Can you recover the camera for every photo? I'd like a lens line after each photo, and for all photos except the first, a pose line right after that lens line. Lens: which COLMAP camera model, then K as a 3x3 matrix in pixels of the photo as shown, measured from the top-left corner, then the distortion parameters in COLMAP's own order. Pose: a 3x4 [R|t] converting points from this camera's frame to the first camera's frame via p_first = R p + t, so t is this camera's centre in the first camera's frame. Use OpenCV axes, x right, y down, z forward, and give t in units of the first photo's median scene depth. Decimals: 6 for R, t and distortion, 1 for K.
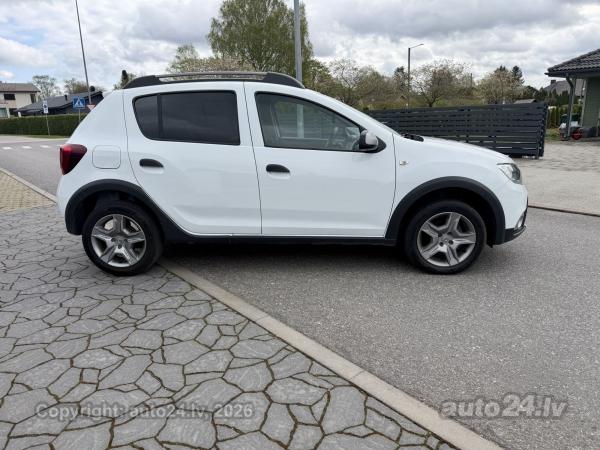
lens RADIAL K [[424.5, 0, 309.0], [0, 424.5, 222.3], [0, 0, 1]] dist [0.067929, -0.078402]
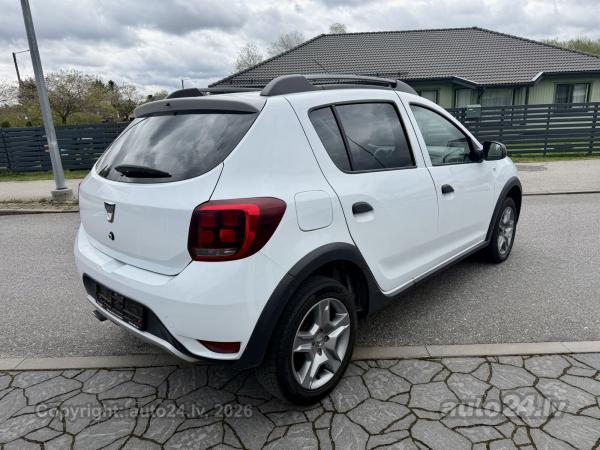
lens RADIAL K [[424.5, 0, 309.0], [0, 424.5, 222.3], [0, 0, 1]] dist [0.067929, -0.078402]
pose [[0.659279, -0.190830, 0.727279, -0.908886], [0.212382, 0.975132, 0.063339, -0.175305], [-0.721280, 0.112703, 0.683413, 0.609864]]
